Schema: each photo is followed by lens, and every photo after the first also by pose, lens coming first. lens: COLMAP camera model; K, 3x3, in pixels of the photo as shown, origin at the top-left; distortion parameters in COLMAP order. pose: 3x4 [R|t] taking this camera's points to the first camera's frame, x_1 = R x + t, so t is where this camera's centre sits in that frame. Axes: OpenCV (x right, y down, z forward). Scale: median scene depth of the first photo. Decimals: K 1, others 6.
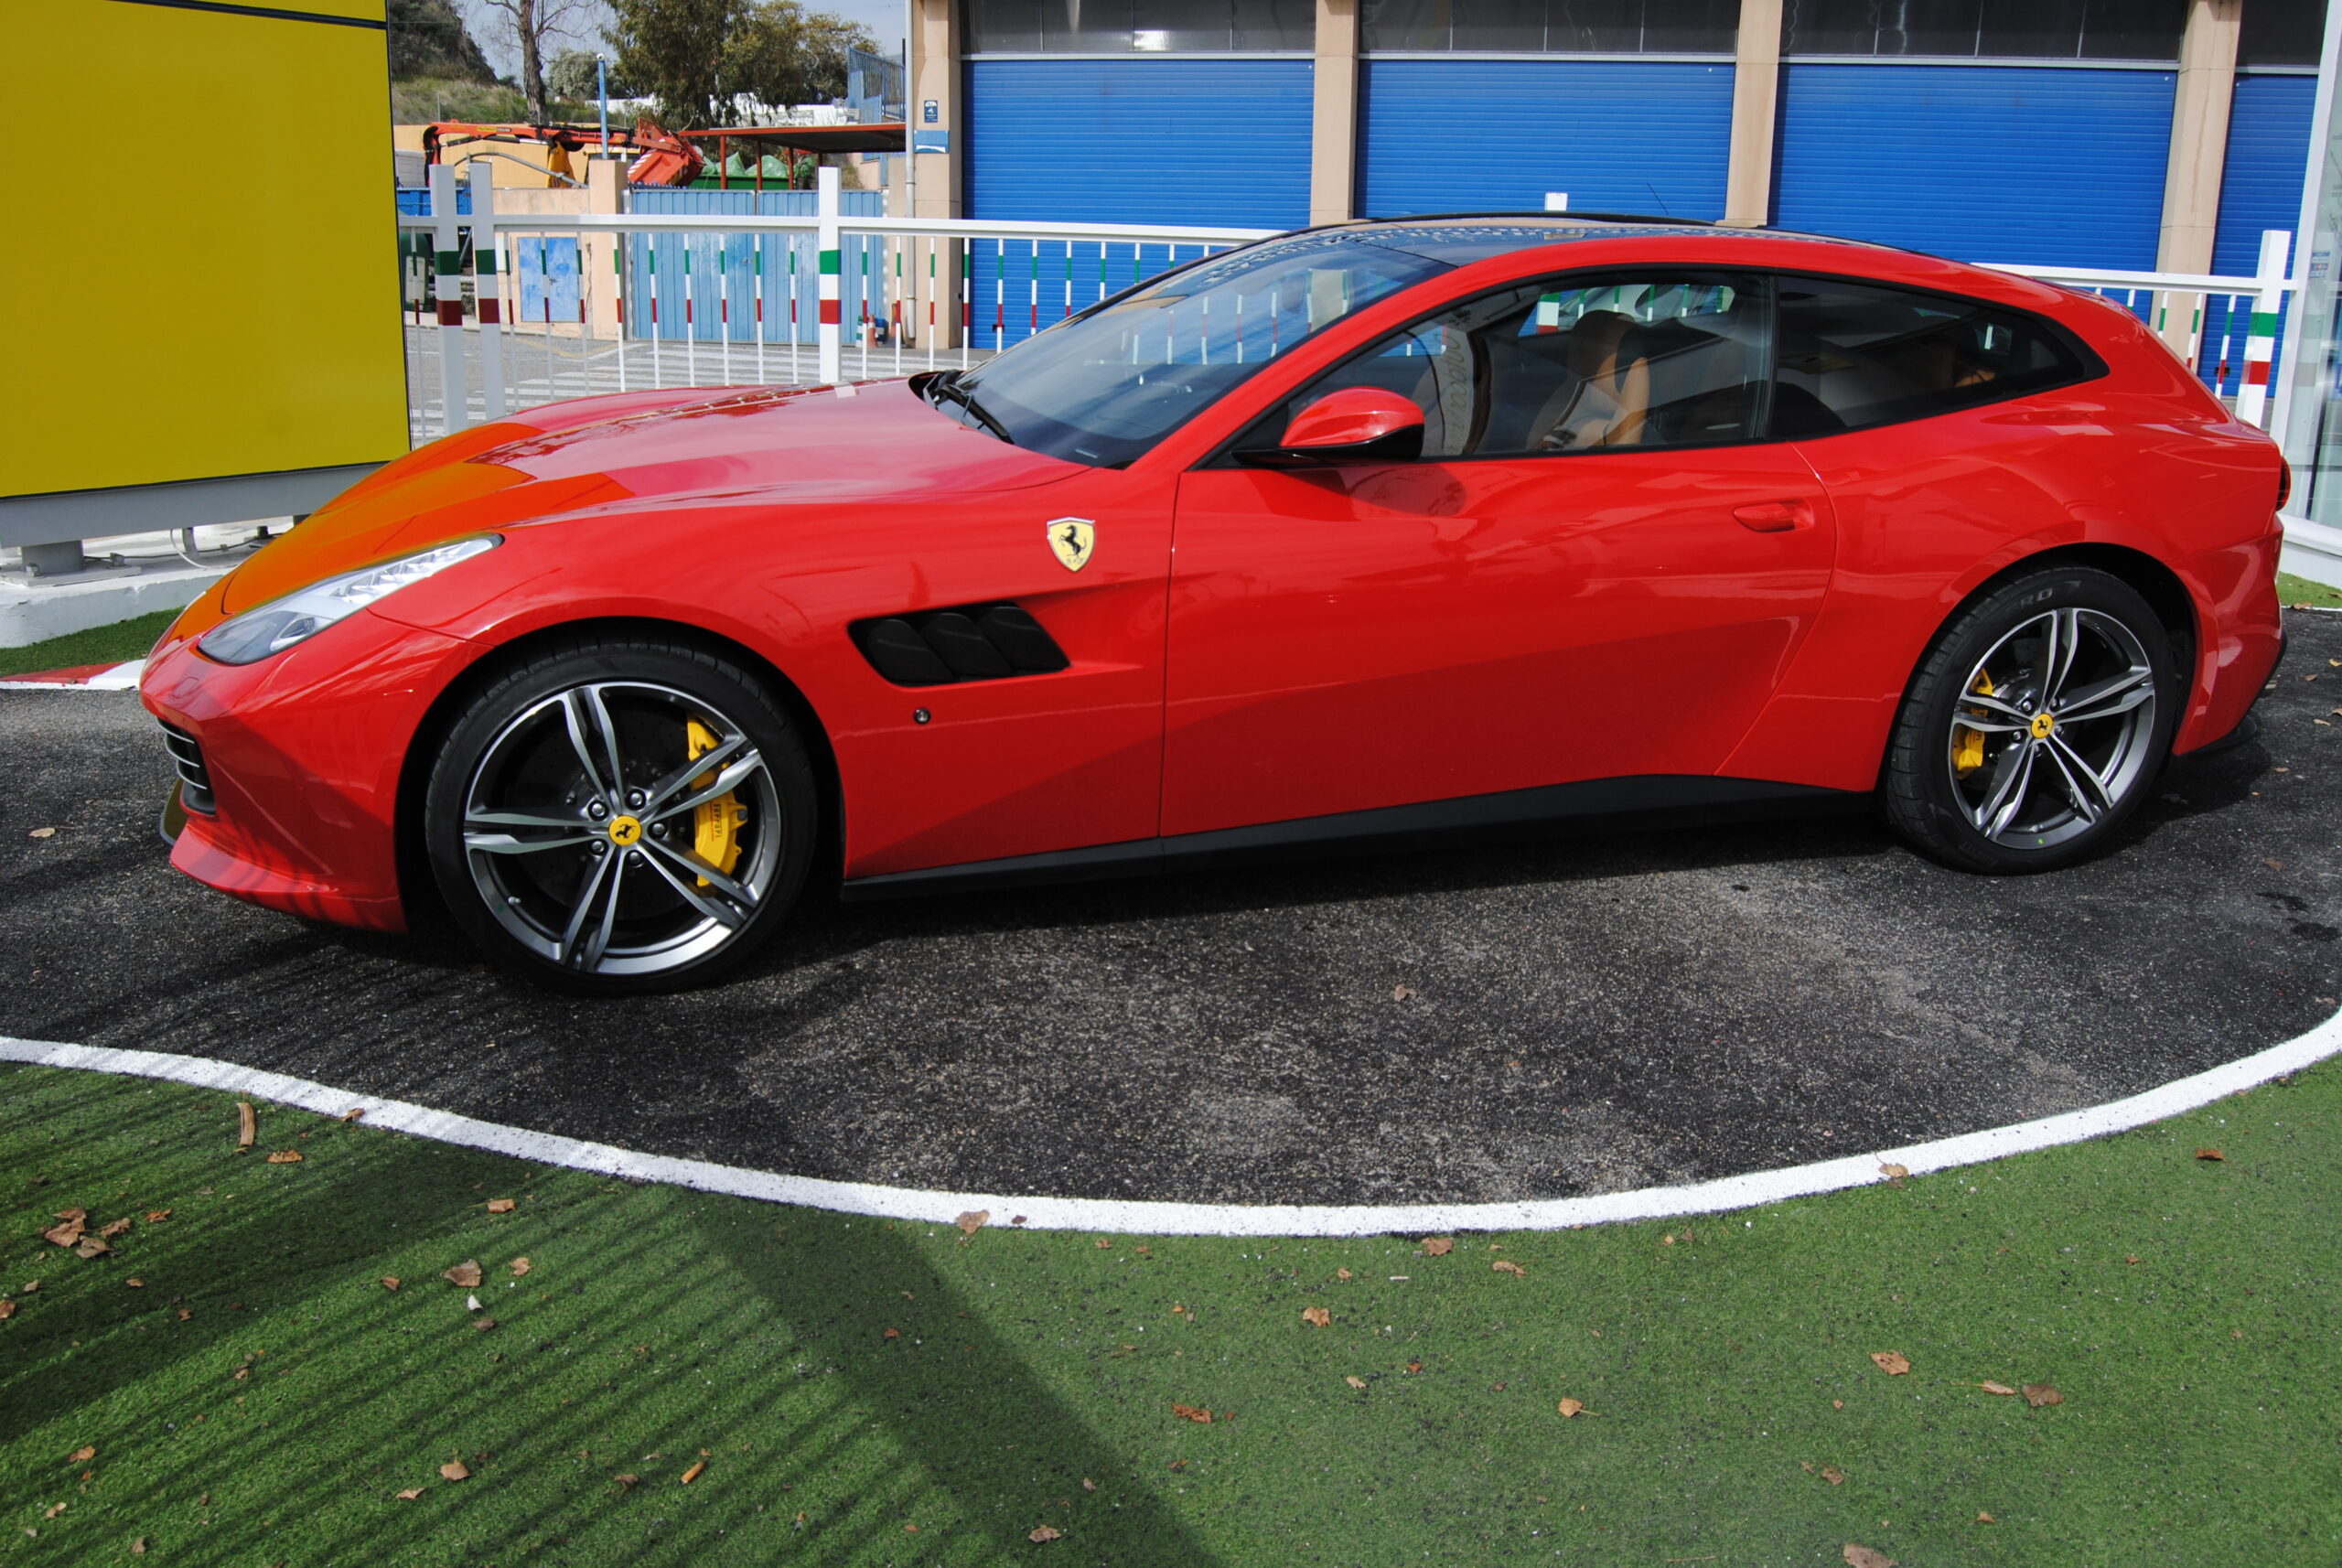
lens RADIAL K [[1934.0, 0, 1175.0], [0, 1934.0, 783.5], [0, 0, 1]] dist [-0.083458, 0.030758]
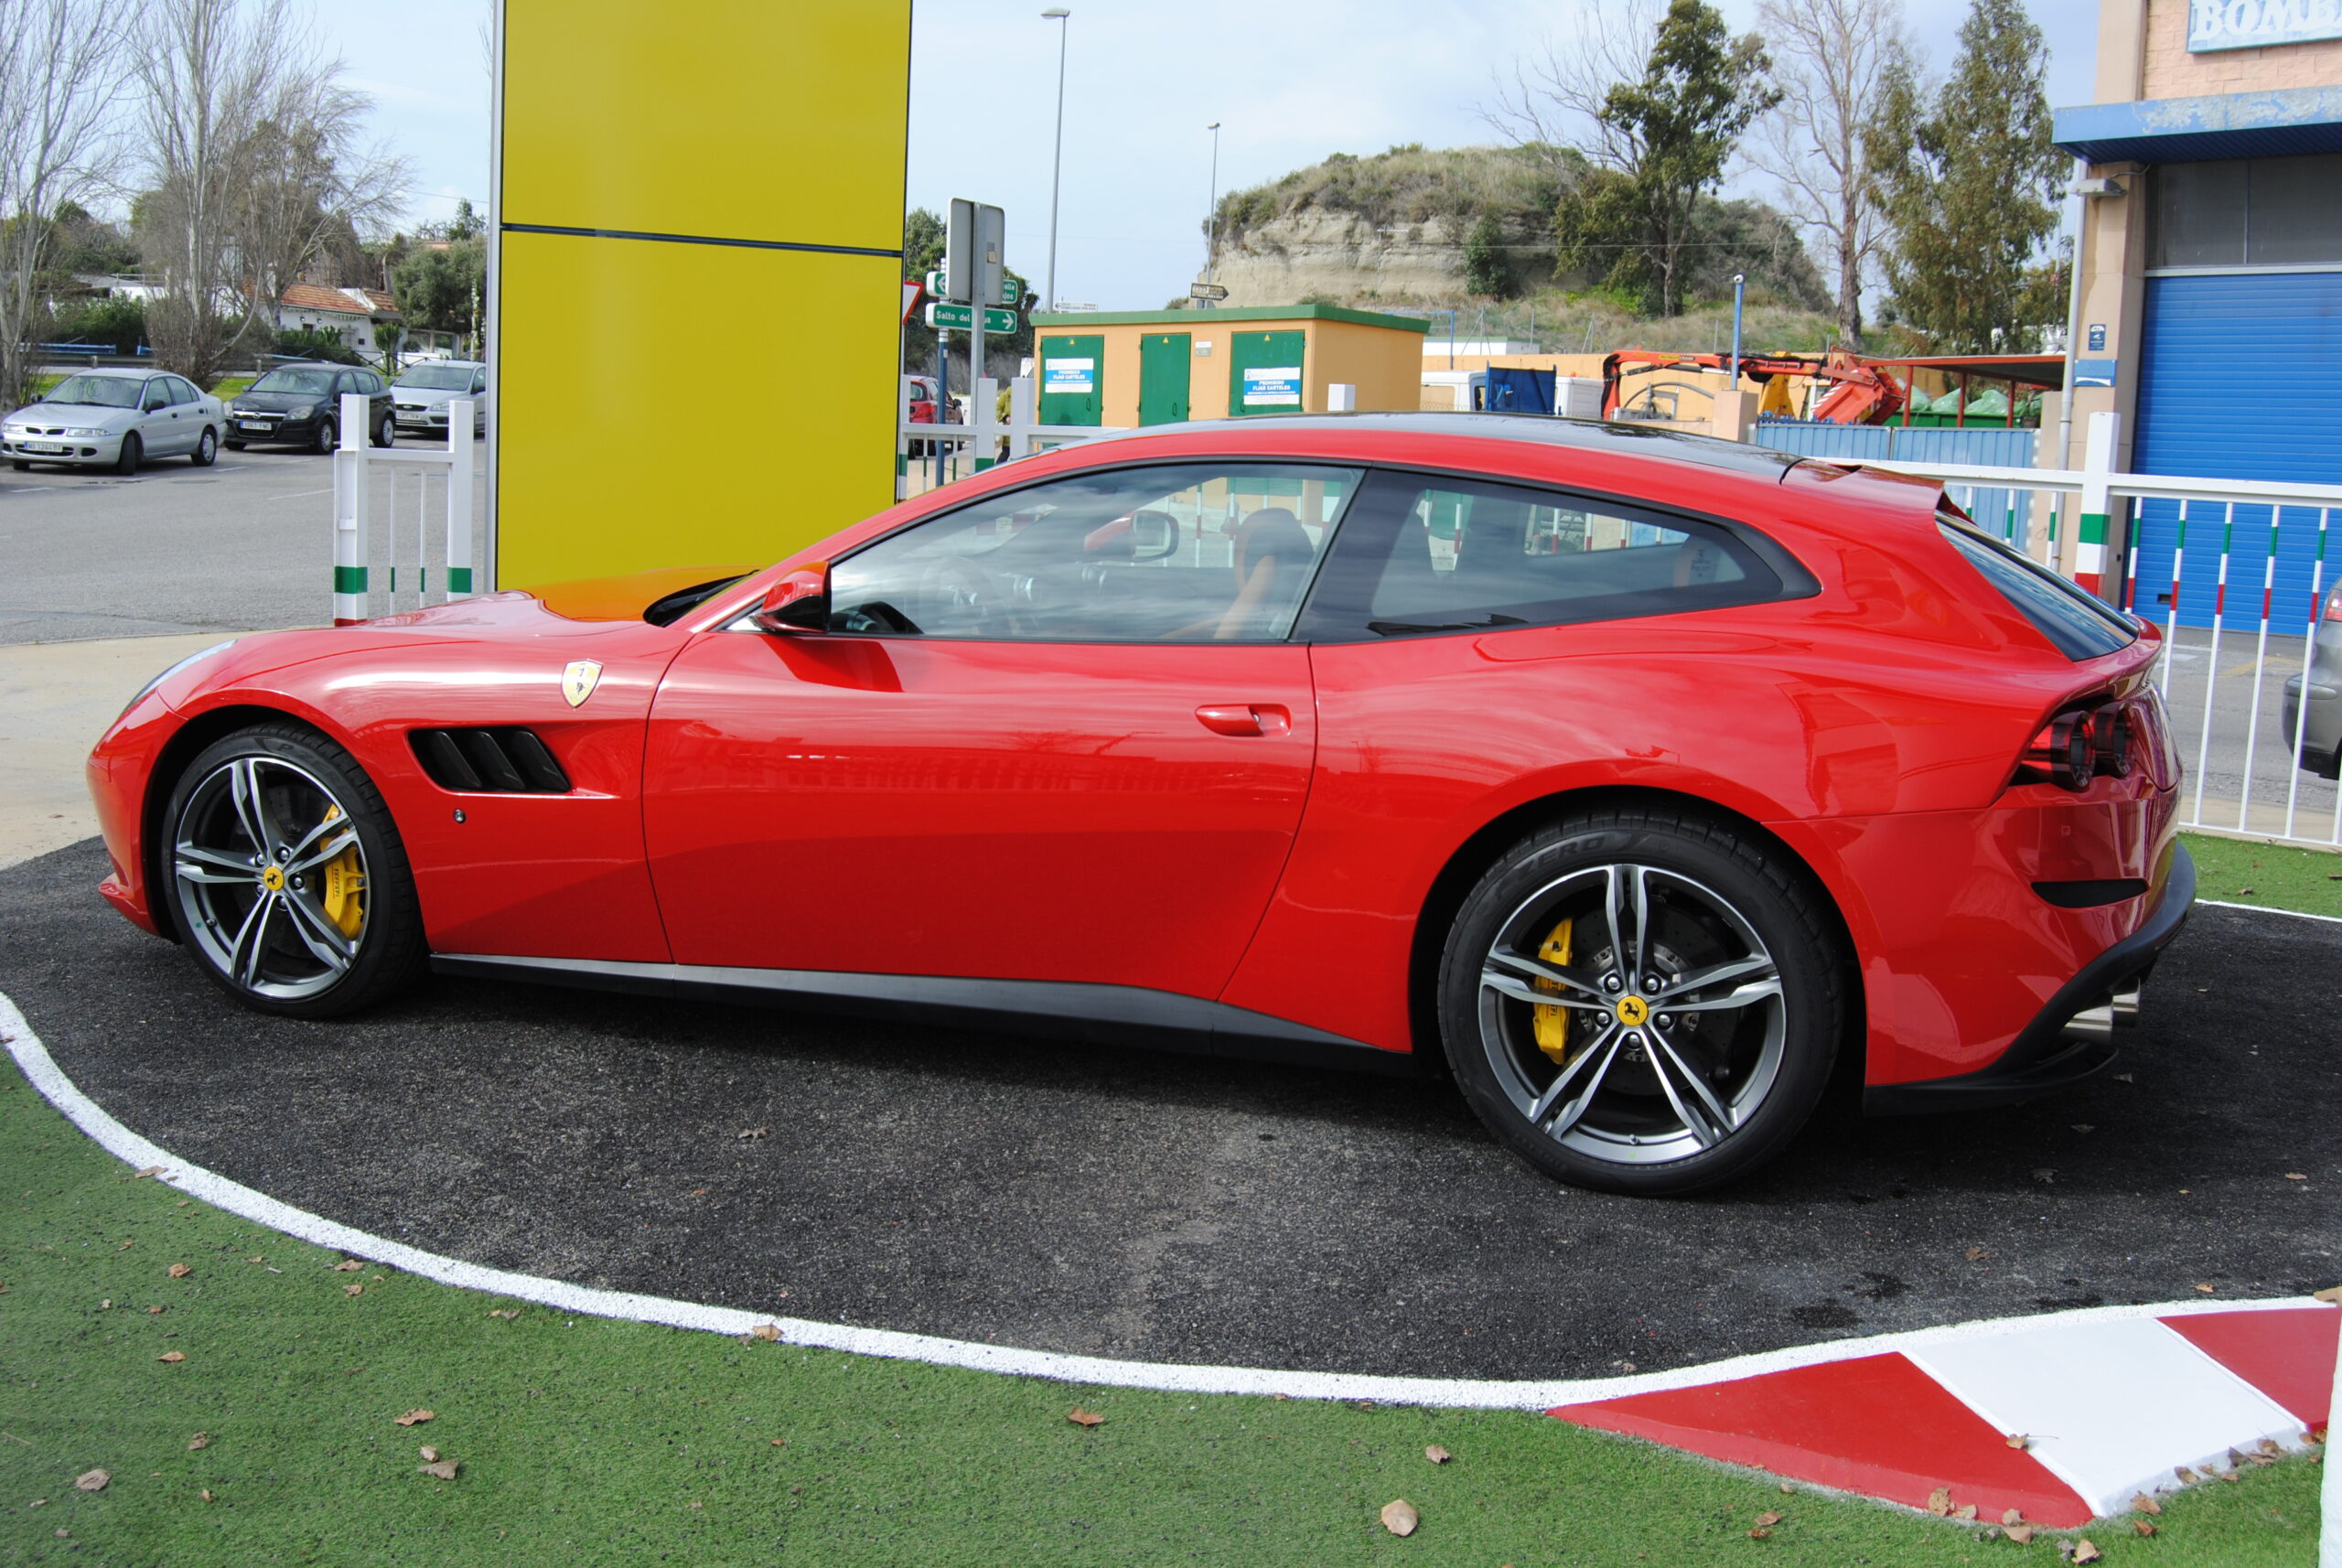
lens RADIAL K [[2299.0, 0, 1180.0], [0, 2299.0, 782.9], [0, 0, 1]] dist [-0.069690, 0.000000]
pose [[0.818706, 0.090672, -0.567009, 0.868308], [-0.173764, 0.980277, -0.094140, 0.000231], [0.547290, 0.175599, 0.818314, 0.076909]]
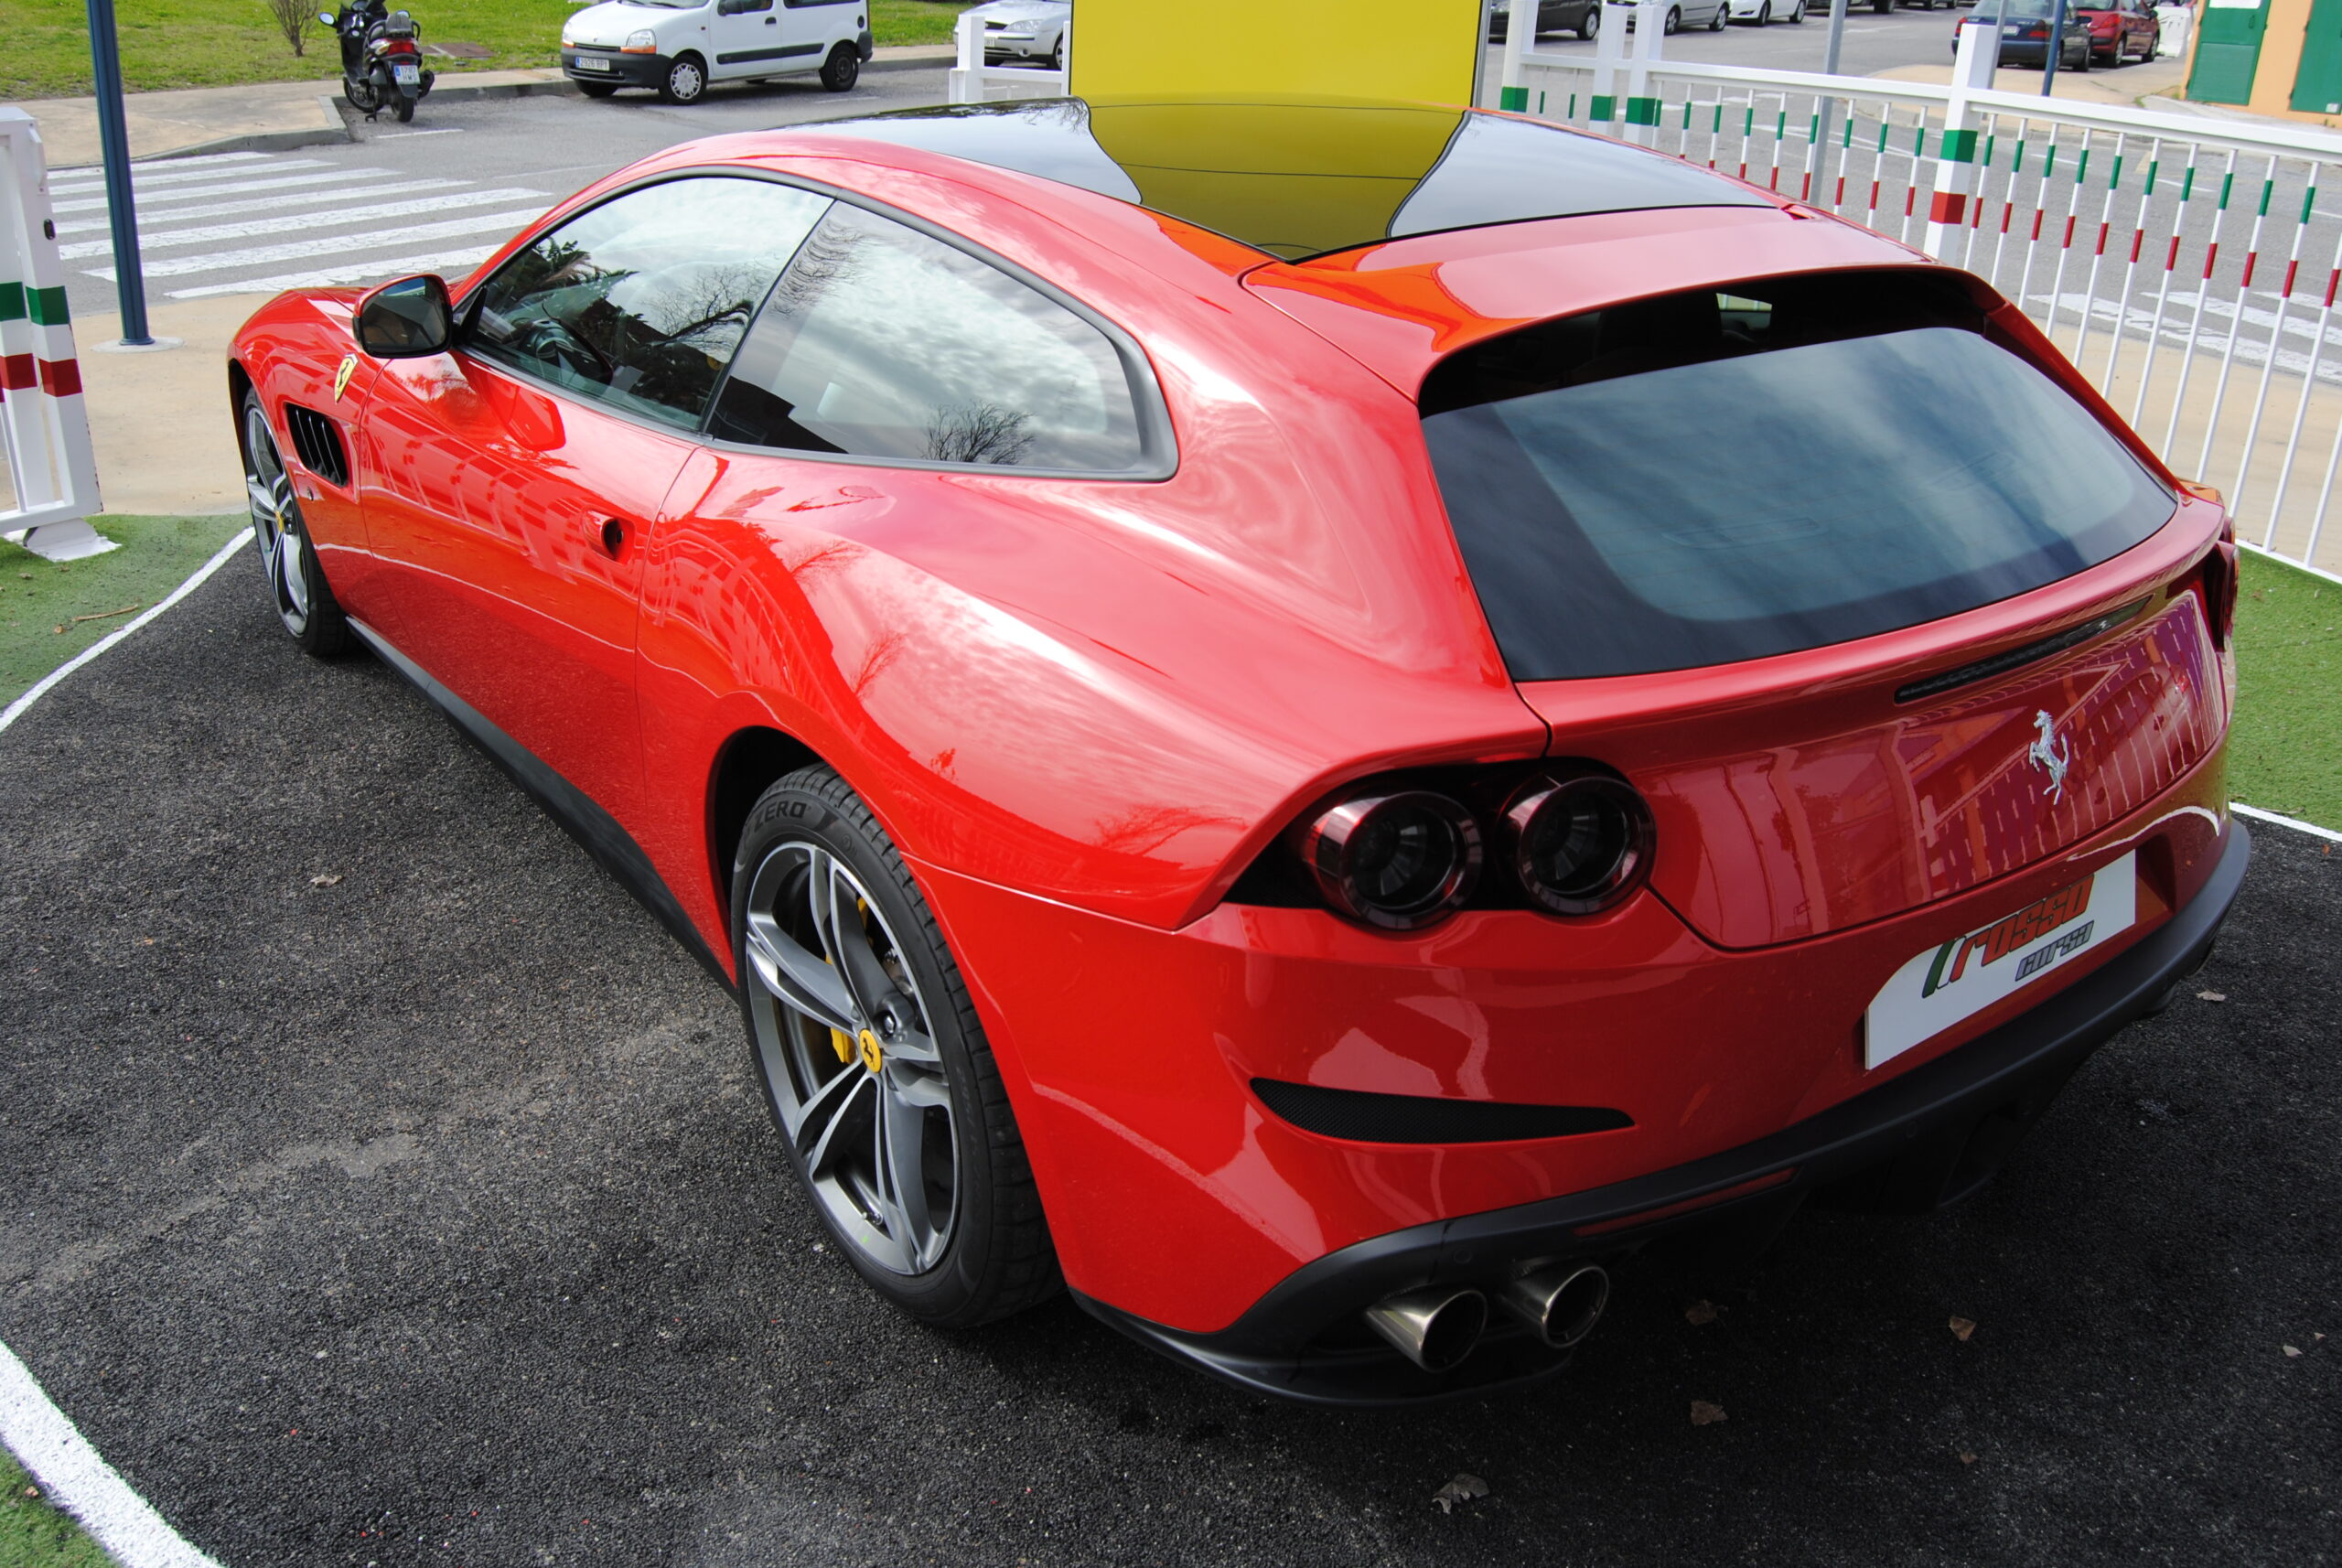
lens RADIAL K [[1934.0, 0, 1164.1], [0, 1934.0, 782.4], [0, 0, 1]] dist [-0.083458, 0.030758]
pose [[0.348416, 0.356570, -0.866870, 0.976302], [-0.288717, 0.920680, 0.262661, -0.284641], [0.891767, 0.158765, 0.423728, 0.847934]]
